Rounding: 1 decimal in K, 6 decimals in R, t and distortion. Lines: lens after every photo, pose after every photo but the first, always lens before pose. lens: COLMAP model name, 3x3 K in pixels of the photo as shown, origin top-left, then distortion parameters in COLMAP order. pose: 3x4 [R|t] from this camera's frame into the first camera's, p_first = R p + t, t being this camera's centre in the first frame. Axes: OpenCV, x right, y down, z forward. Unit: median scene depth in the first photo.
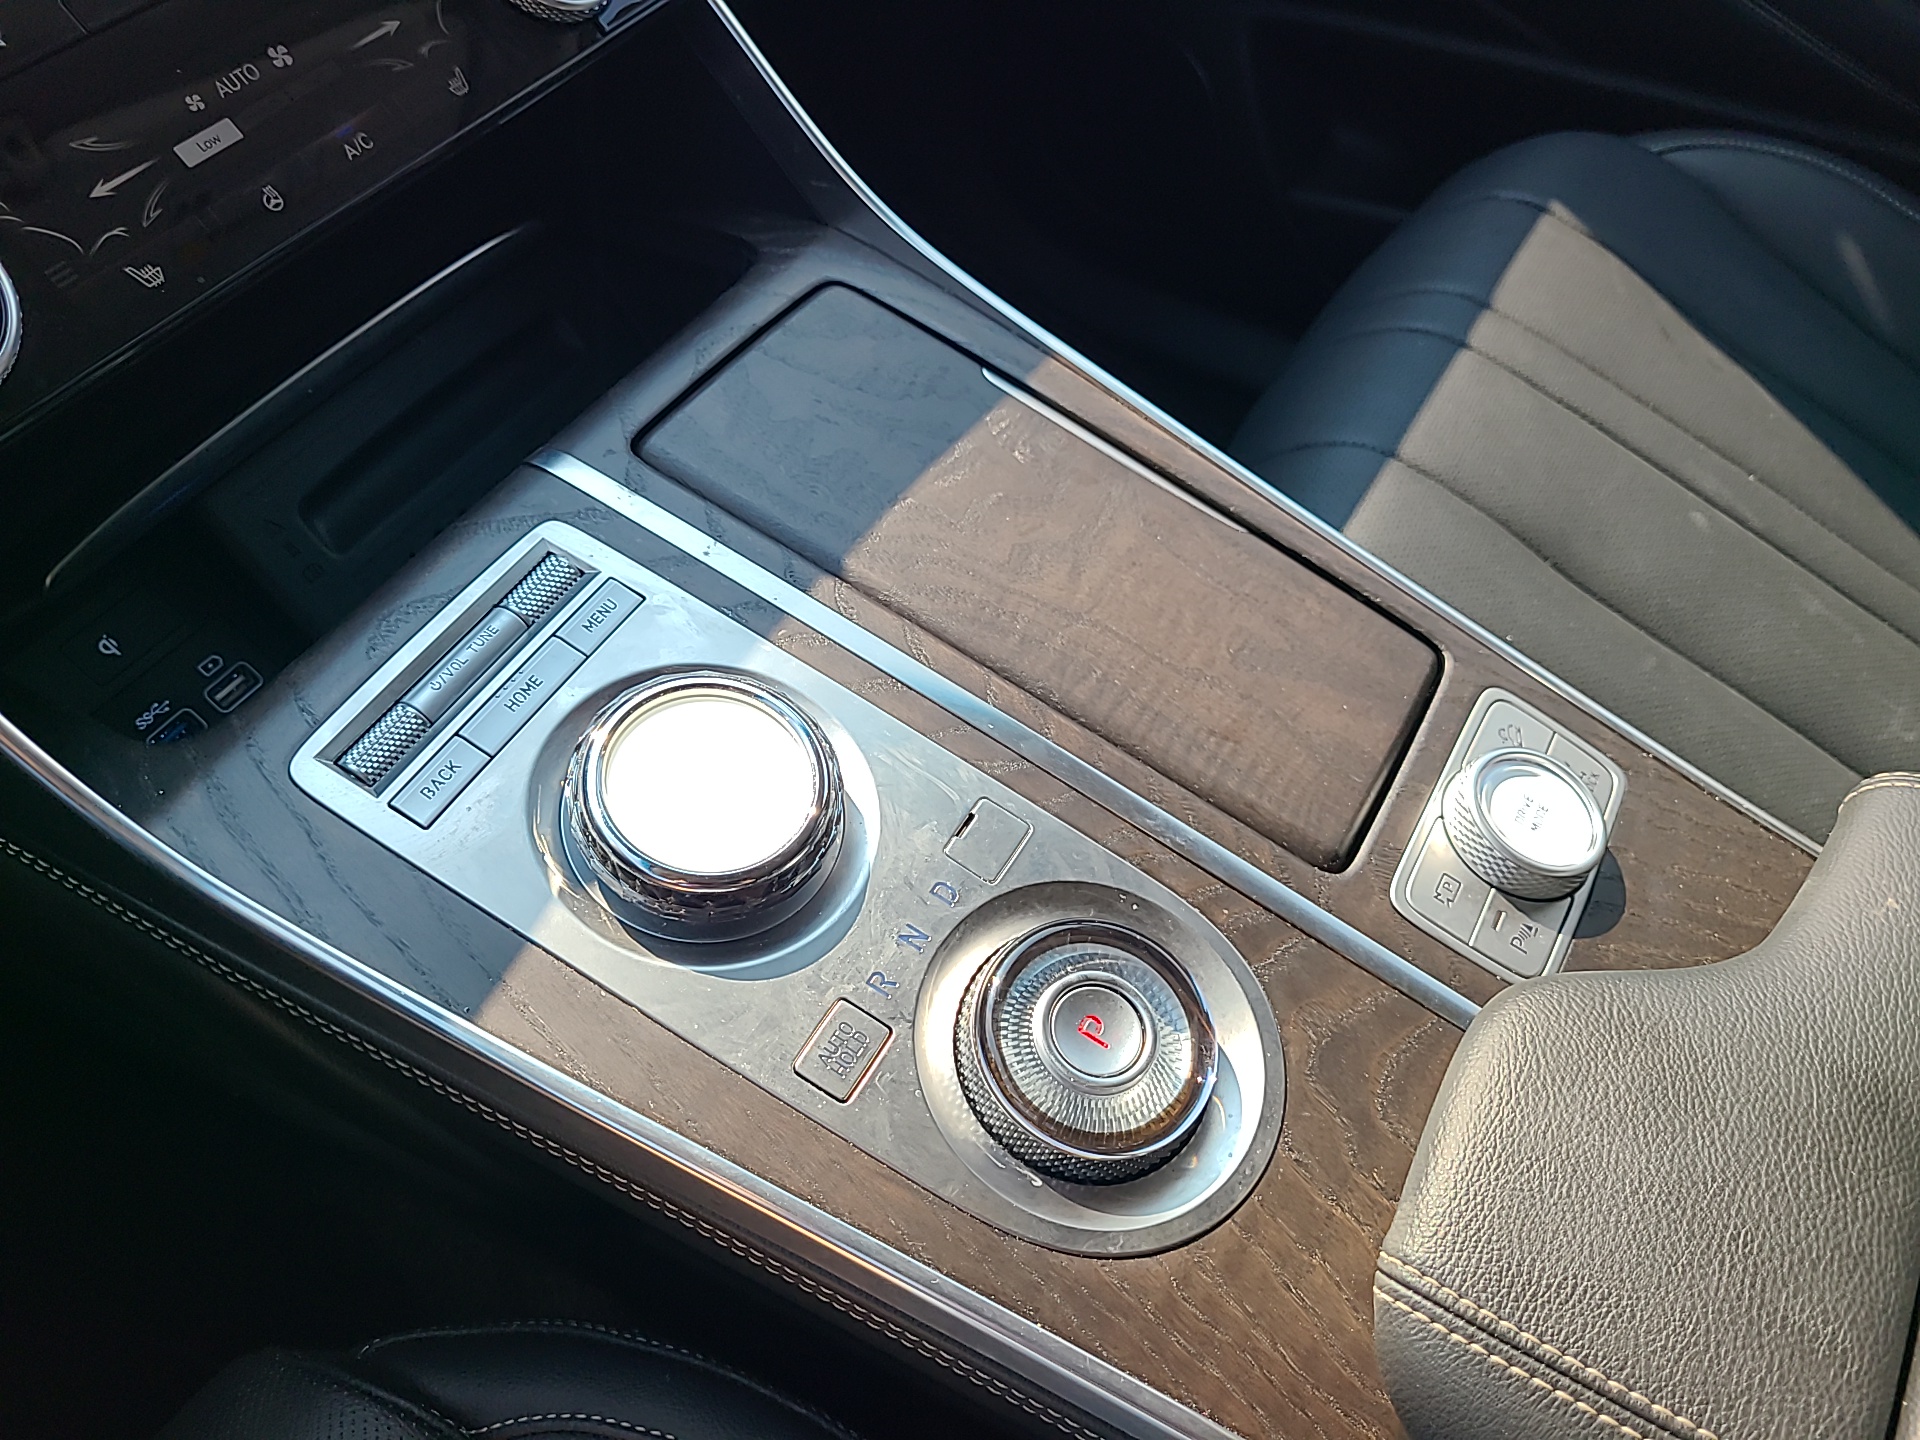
lens RADIAL K [[1451.9, 0, 916.1], [0, 1451.9, 737.7], [0, 0, 1]] dist [0.011207, -0.008920]
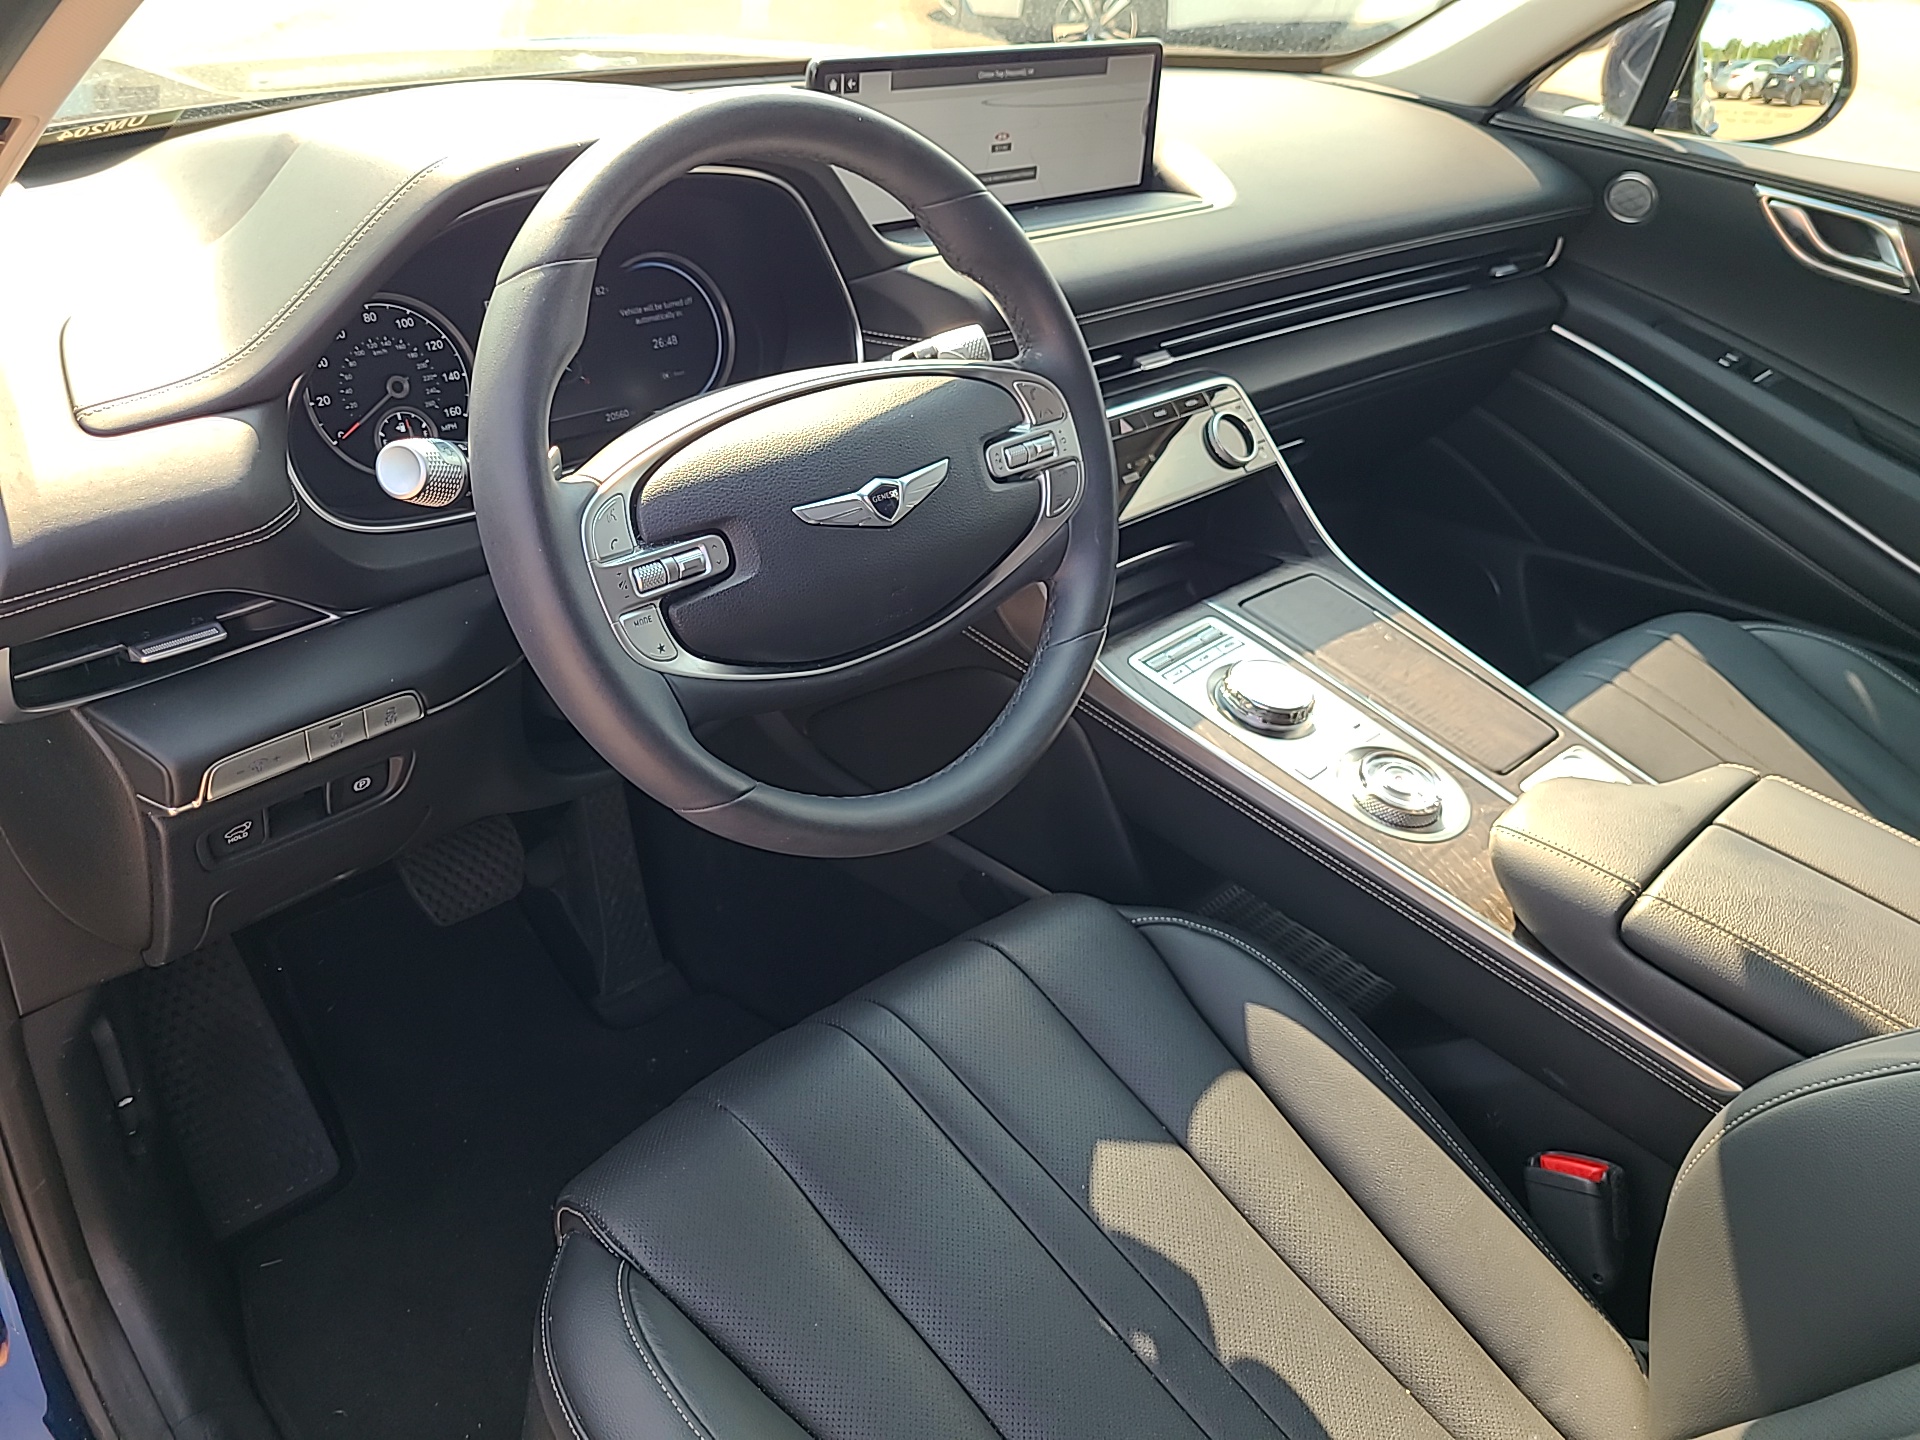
lens RADIAL K [[1451.9, 0, 916.1], [0, 1451.9, 737.7], [0, 0, 1]] dist [0.011207, -0.008920]
pose [[0.964850, 0.160842, -0.207833, -0.180748], [-0.223502, 0.918222, -0.326979, 1.062308], [0.138245, 0.361936, 0.921895, -1.494245]]
